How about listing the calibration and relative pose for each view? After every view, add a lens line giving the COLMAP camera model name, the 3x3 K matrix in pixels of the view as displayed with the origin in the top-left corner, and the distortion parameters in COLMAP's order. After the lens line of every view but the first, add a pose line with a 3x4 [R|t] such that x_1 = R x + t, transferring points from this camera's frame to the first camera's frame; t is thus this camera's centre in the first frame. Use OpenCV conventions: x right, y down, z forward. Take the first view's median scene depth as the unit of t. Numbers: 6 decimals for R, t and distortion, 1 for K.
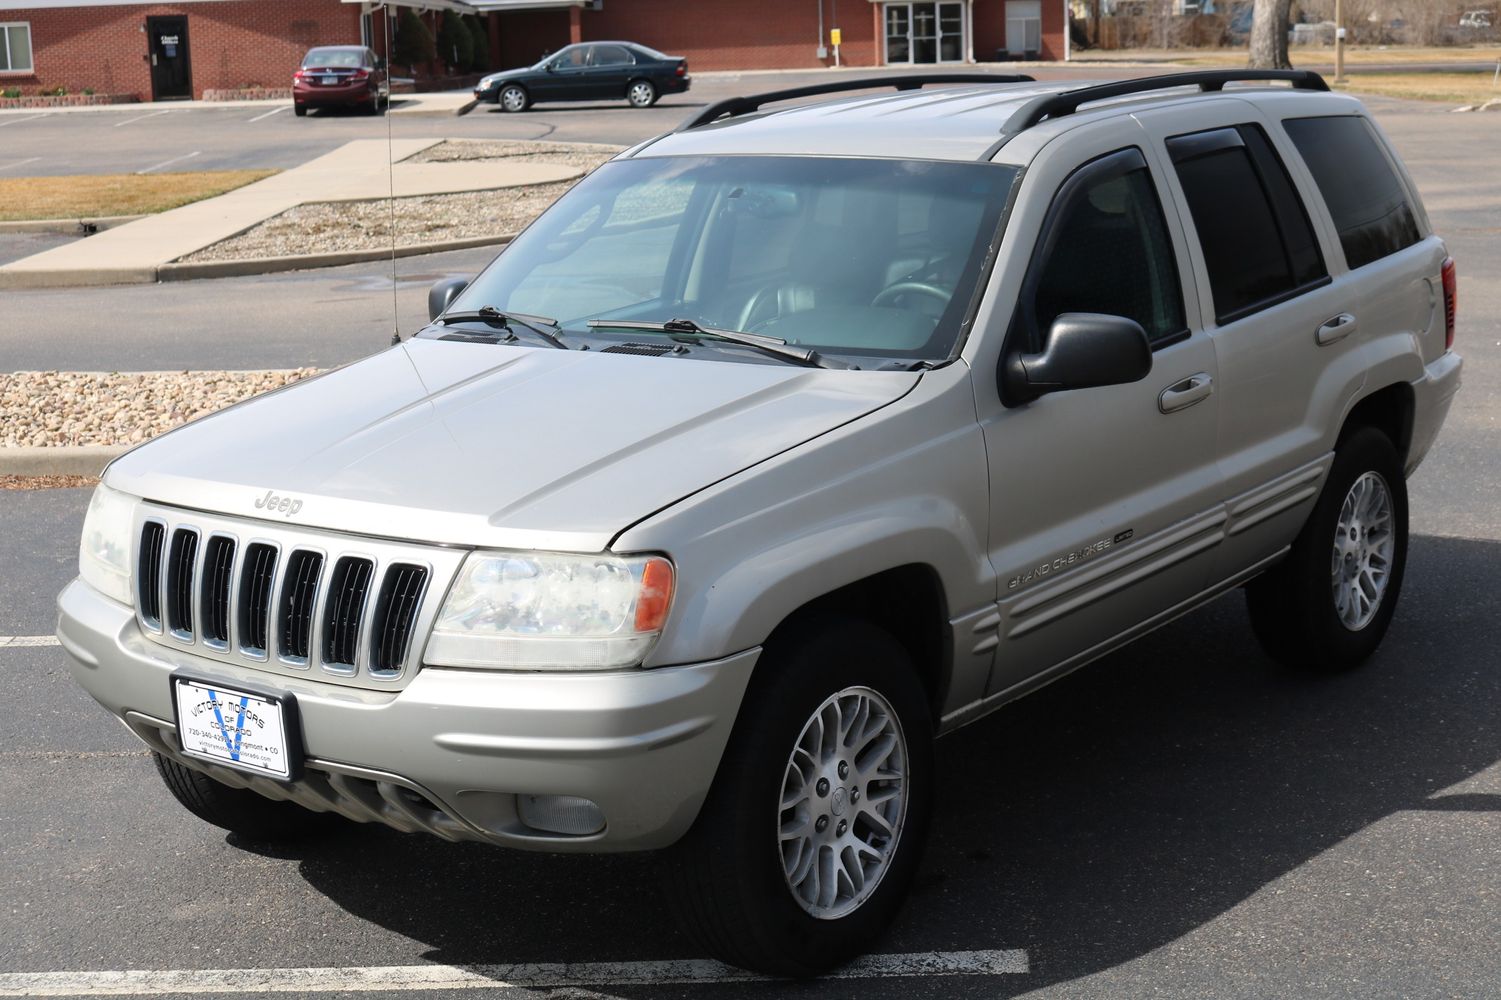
lens RADIAL K [[2276.2, 0, 773.9], [0, 2276.2, 447.4], [0, 0, 1]] dist [-0.028611, 0.000000]
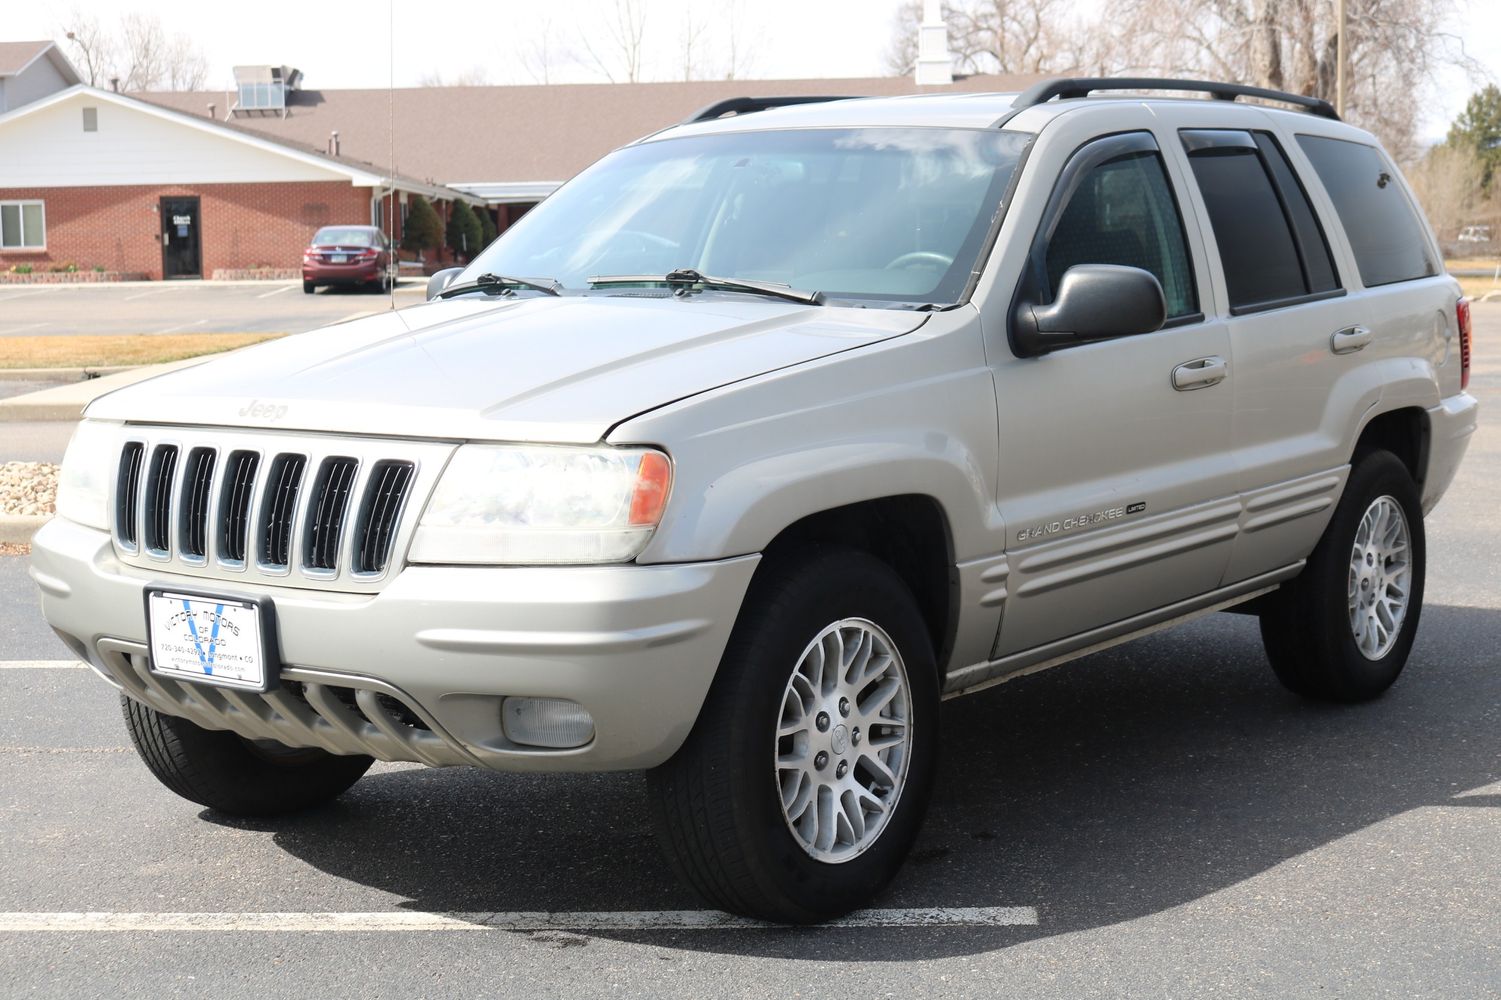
lens RADIAL K [[2276.2, 0, 771.2], [0, 2276.2, 448.3], [0, 0, 1]] dist [-0.028611, 0.000000]
pose [[0.999874, 0.015708, -0.002311, 0.000230], [-0.015849, 0.996092, -0.086893, 0.109448], [0.000937, 0.086919, 0.996215, 0.036190]]
